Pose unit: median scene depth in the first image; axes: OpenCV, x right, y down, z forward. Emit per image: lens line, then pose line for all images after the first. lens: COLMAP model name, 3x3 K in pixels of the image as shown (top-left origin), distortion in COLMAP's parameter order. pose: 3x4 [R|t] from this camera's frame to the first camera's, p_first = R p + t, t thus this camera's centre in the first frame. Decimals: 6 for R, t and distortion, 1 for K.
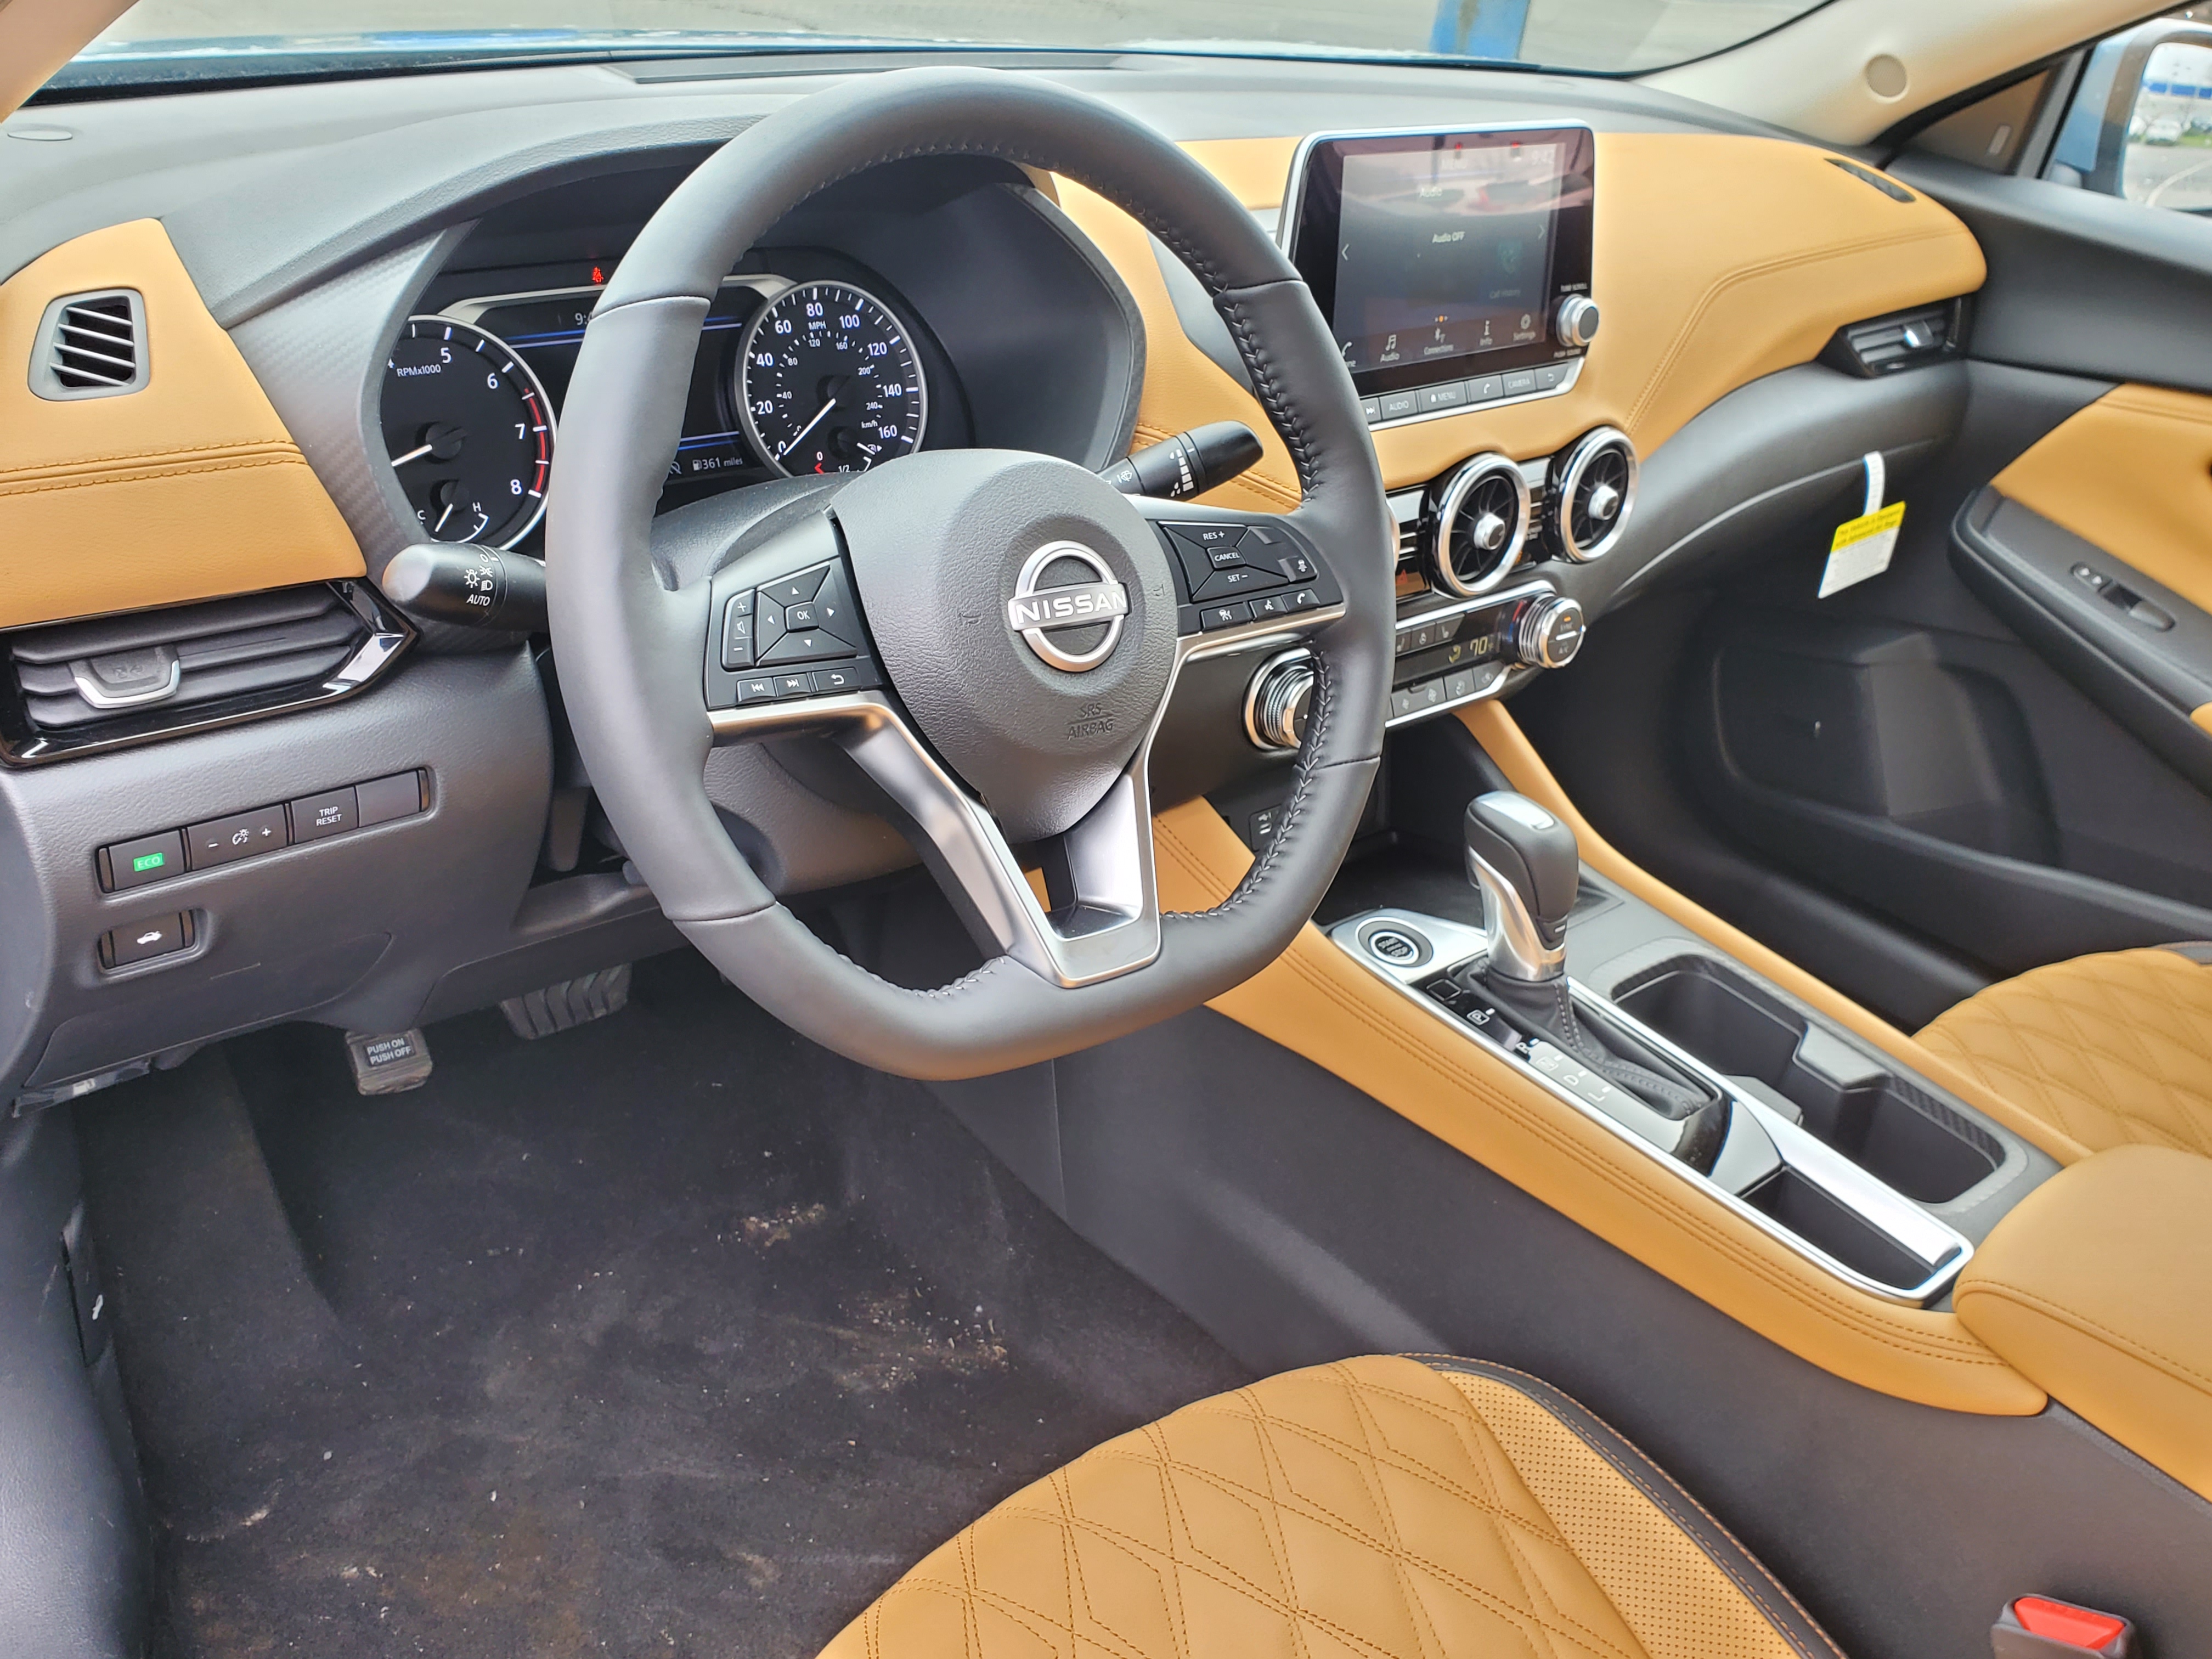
lens RADIAL K [[1968.8, 0, 1106.0], [0, 1968.8, 829.5], [0, 0, 1]] dist [0.010271, -0.014086]
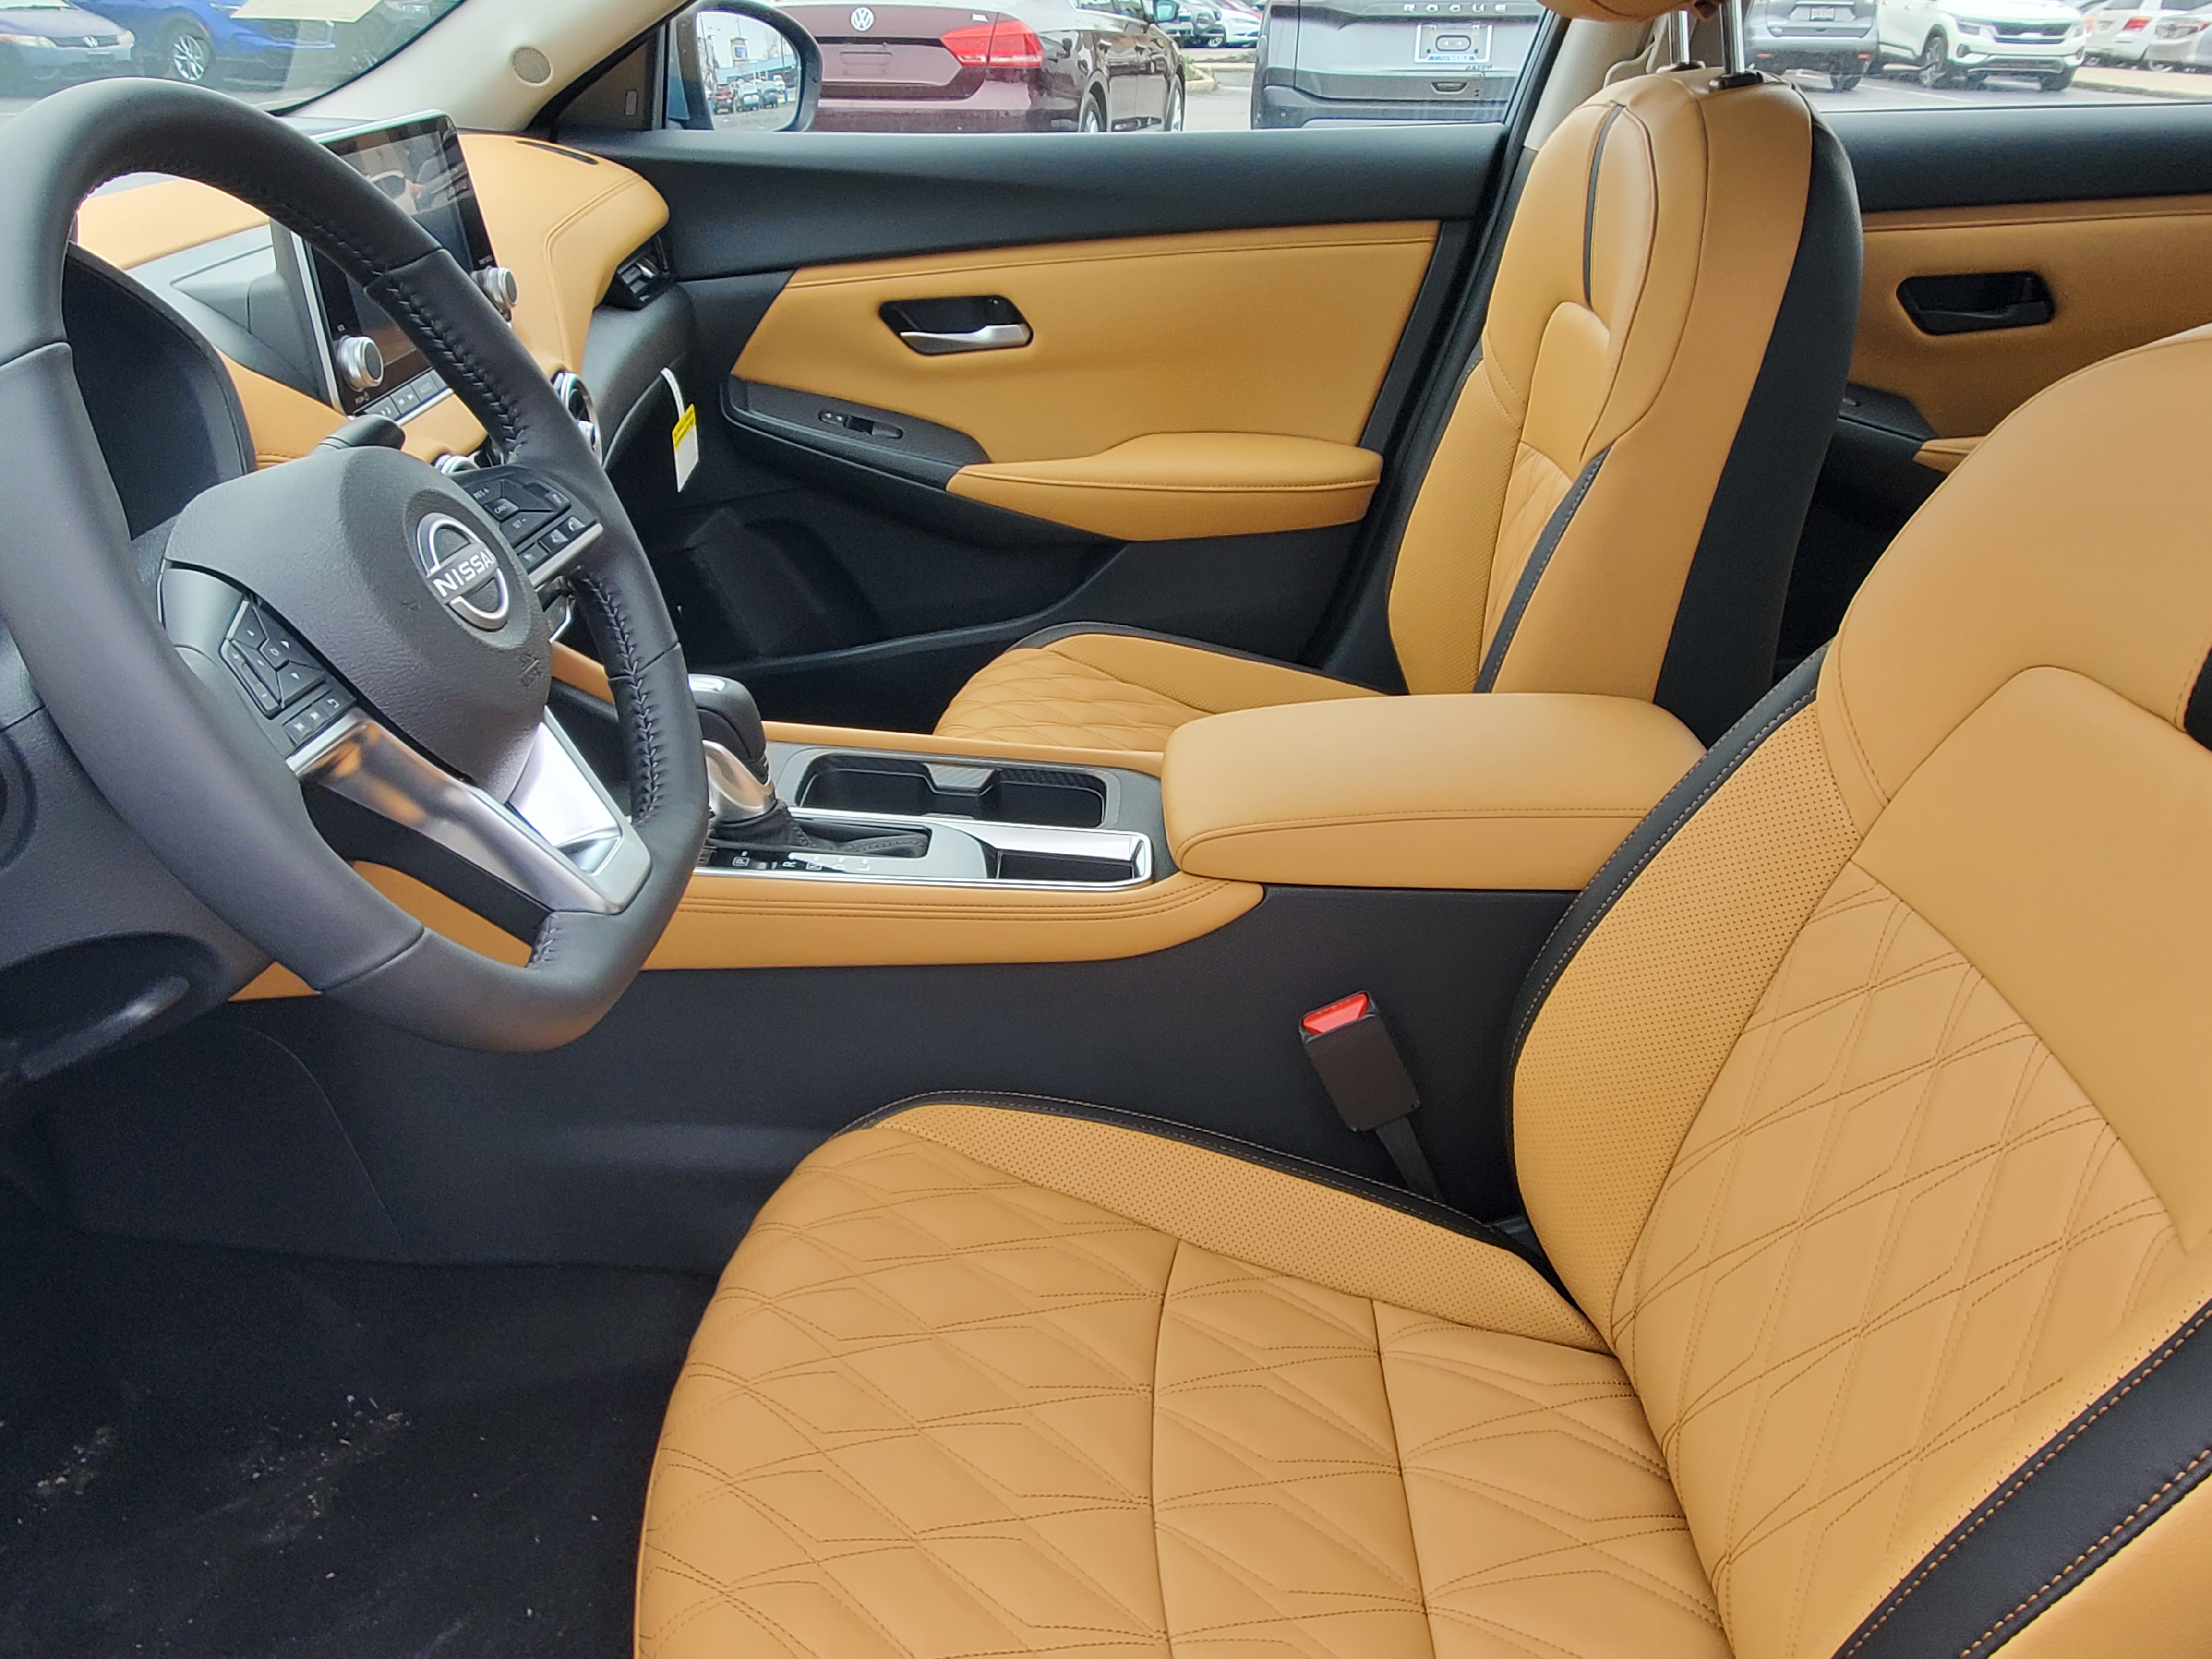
lens RADIAL K [[1702.7, 0, 1057.6], [0, 1702.7, 821.9], [0, 0, 1]] dist [-0.000168, 0.003969]
pose [[0.685684, -0.419398, 0.594931, -0.203087], [0.413142, 0.897155, 0.156288, -0.003838], [-0.599293, 0.138626, 0.788436, 0.067569]]
